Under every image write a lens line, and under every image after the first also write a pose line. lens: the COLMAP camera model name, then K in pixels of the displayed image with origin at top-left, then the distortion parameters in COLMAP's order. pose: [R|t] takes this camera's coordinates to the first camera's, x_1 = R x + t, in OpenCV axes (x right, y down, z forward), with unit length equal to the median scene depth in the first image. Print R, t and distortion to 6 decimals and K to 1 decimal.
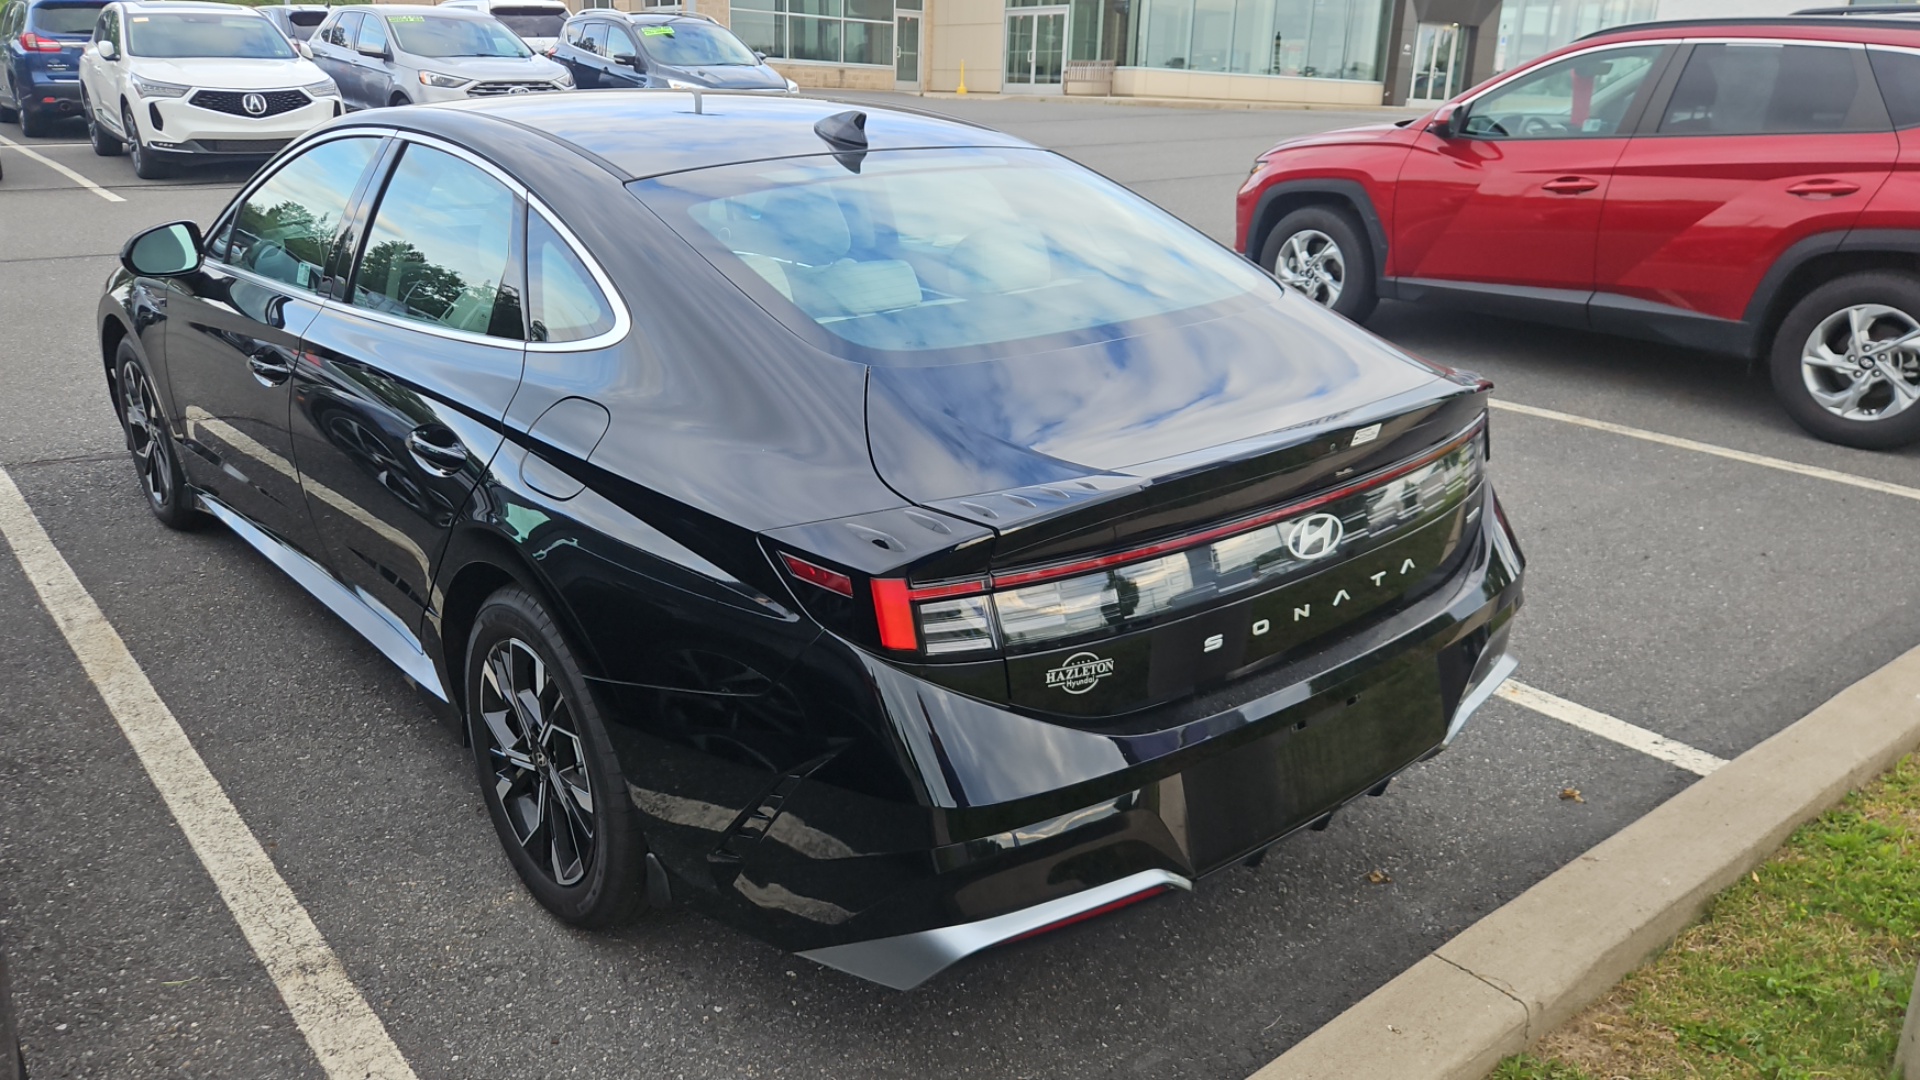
lens RADIAL K [[1414.4, 0, 960.0], [0, 1414.4, 540.0], [0, 0, 1]] dist [0.060545, -0.001022]
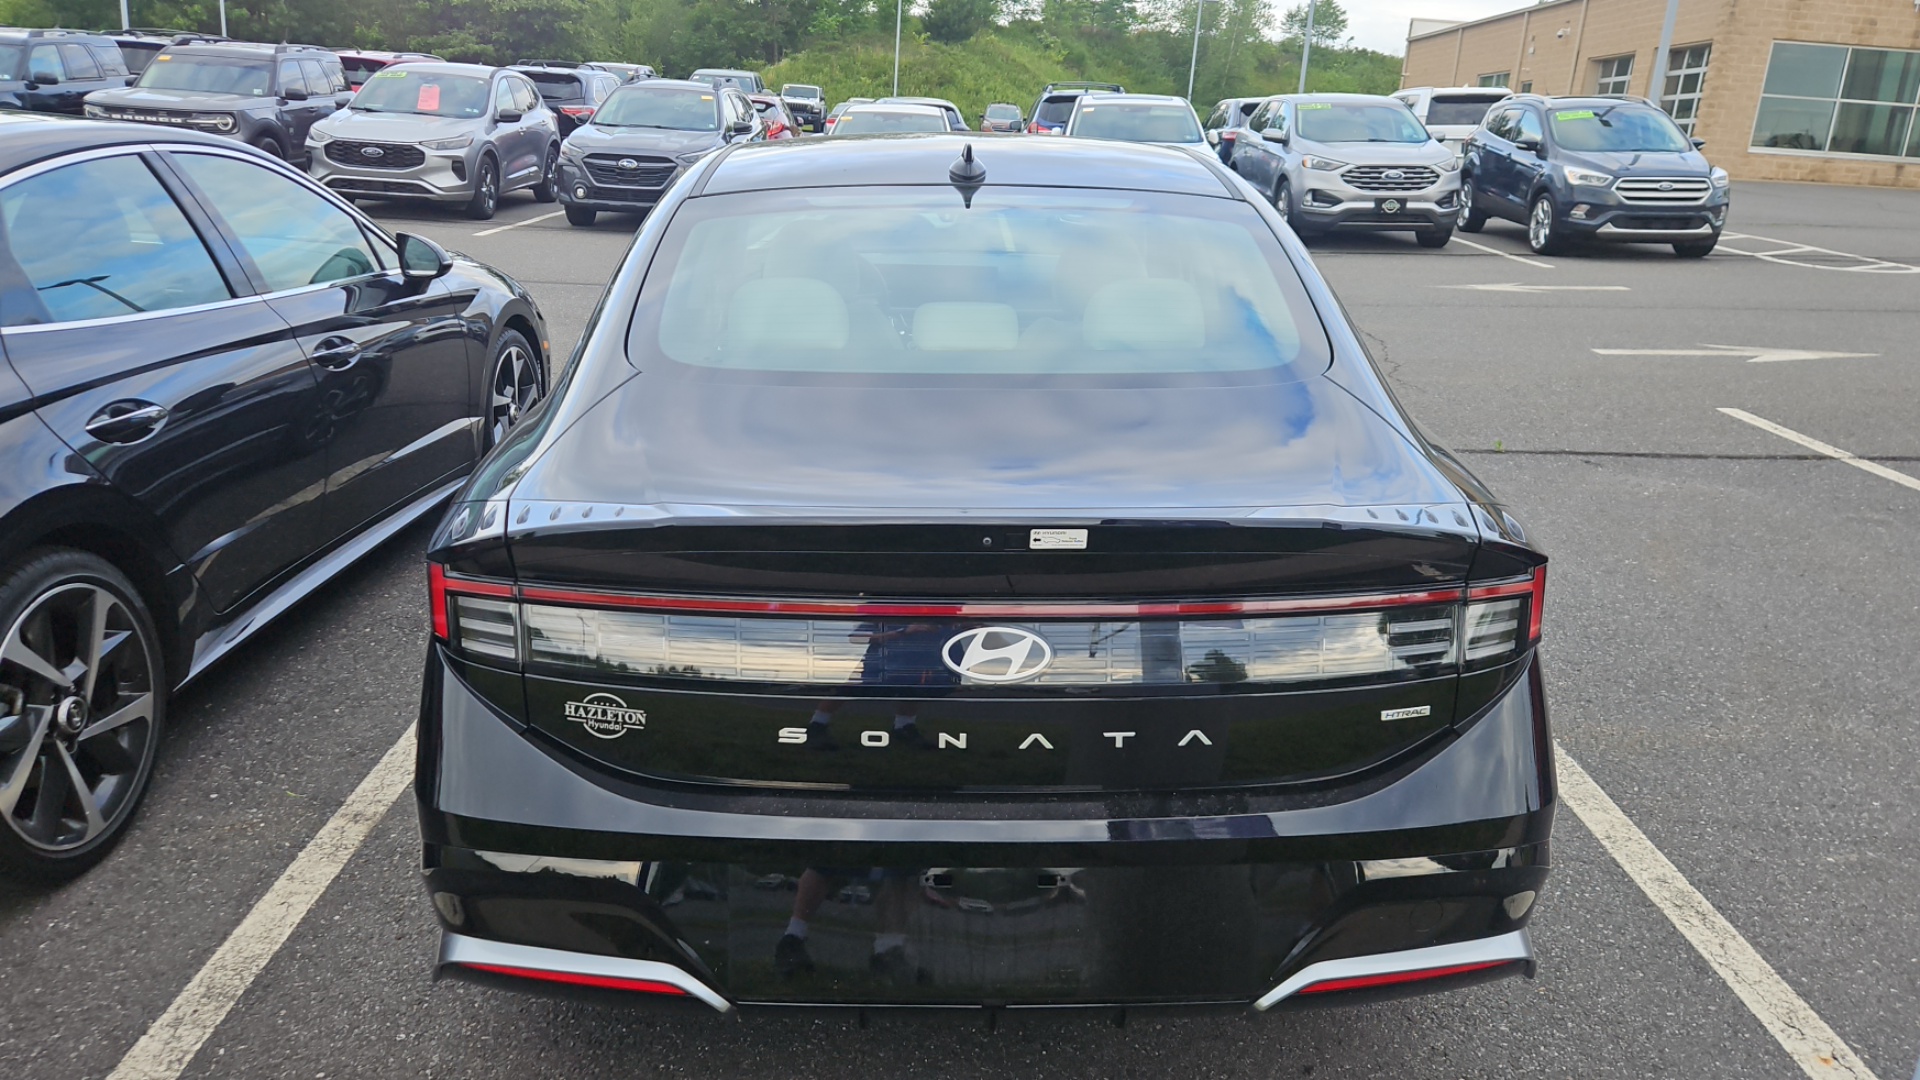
lens RADIAL K [[1406.9, 0, 959.3], [0, 1406.9, 577.4], [0, 0, 1]] dist [0.049363, -0.003236]
pose [[0.772638, 0.202968, -0.601526, 0.537322], [-0.224643, 0.973621, 0.039975, -0.054438], [0.593772, 0.104243, 0.797852, 0.274221]]
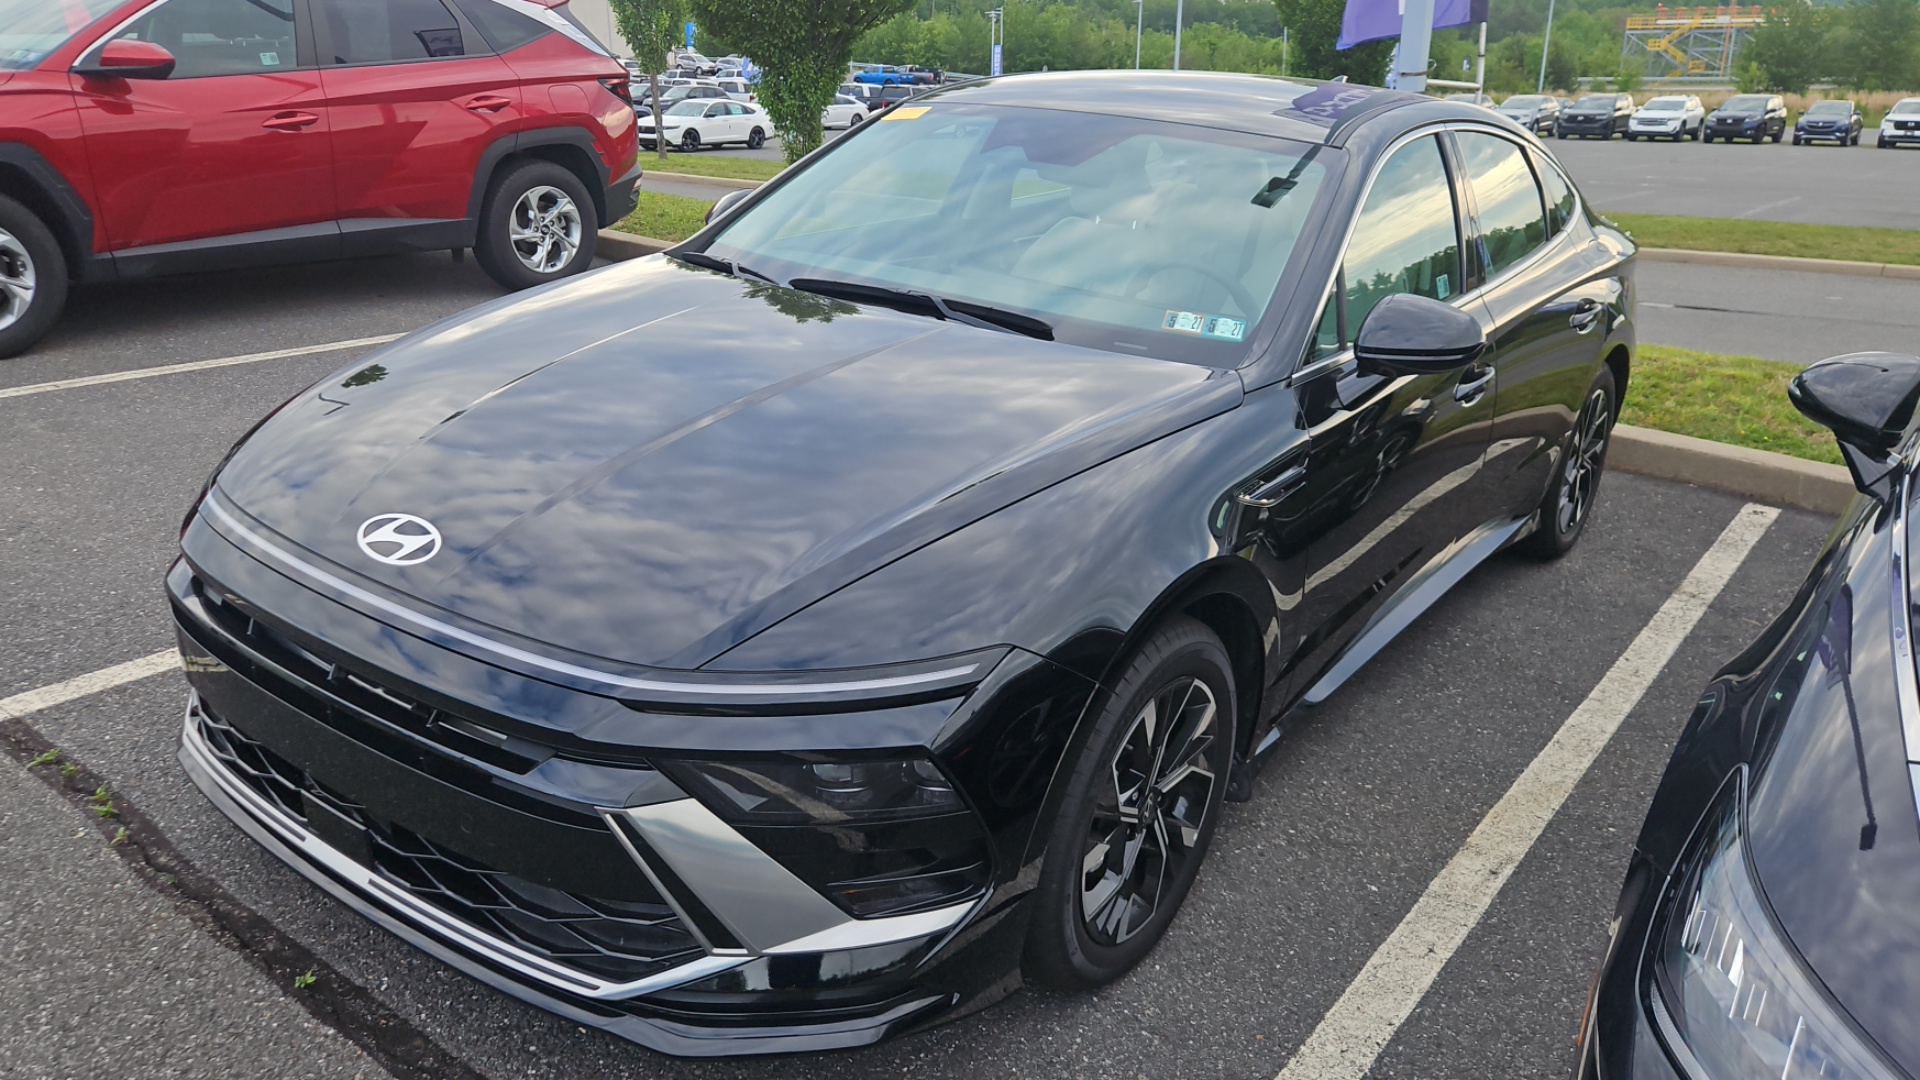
lens RADIAL K [[1406.9, 0, 959.3], [0, 1406.9, 577.4], [0, 0, 1]] dist [0.049363, -0.003236]
pose [[-0.225462, -0.396798, 0.889785, -1.608800], [0.267177, 0.853104, 0.448140, -0.689422], [-0.936901, 0.338769, -0.086327, 1.752615]]
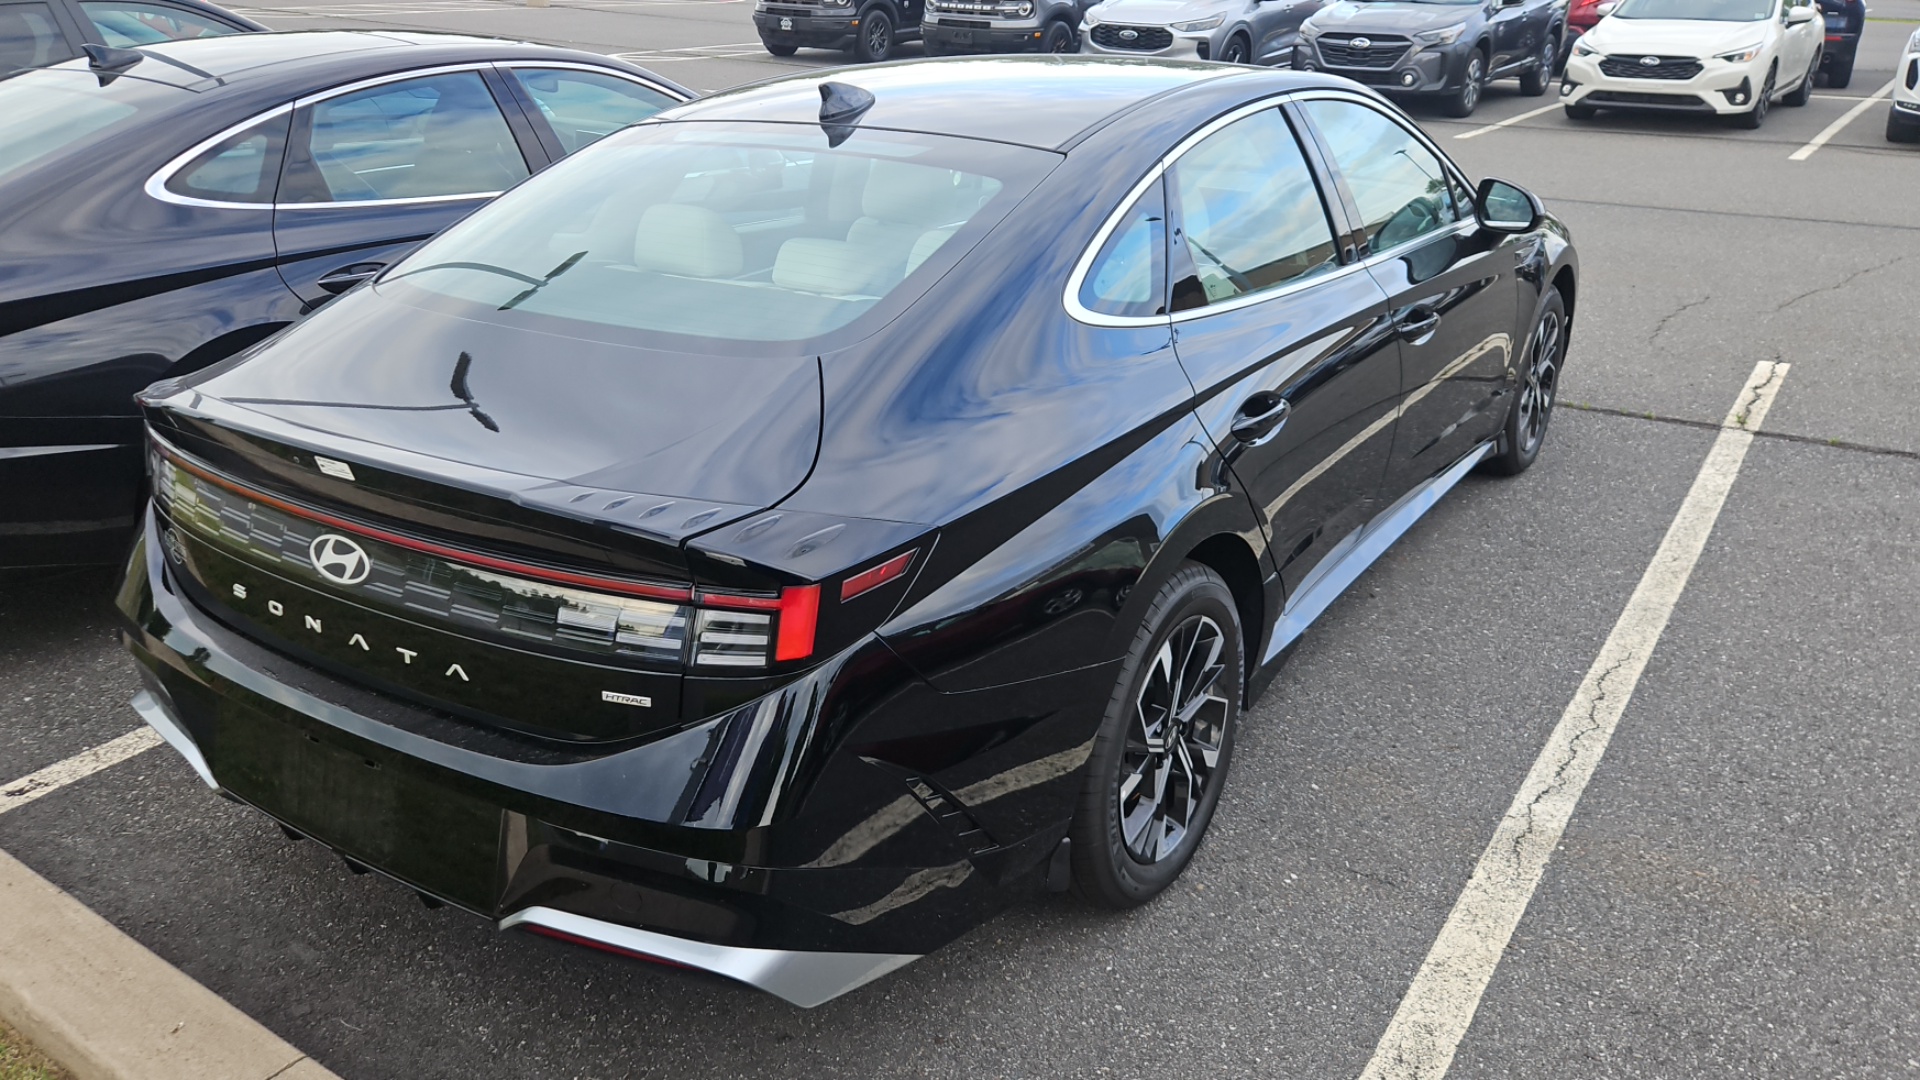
lens RADIAL K [[1414.4, 0, 960.0], [0, 1414.4, 540.0], [0, 0, 1]] dist [0.060545, -0.001022]
pose [[0.272826, 0.348187, -0.896845, 0.910727], [-0.317803, 0.912497, 0.257586, -0.291356], [0.908057, 0.214743, 0.359608, 0.791728]]
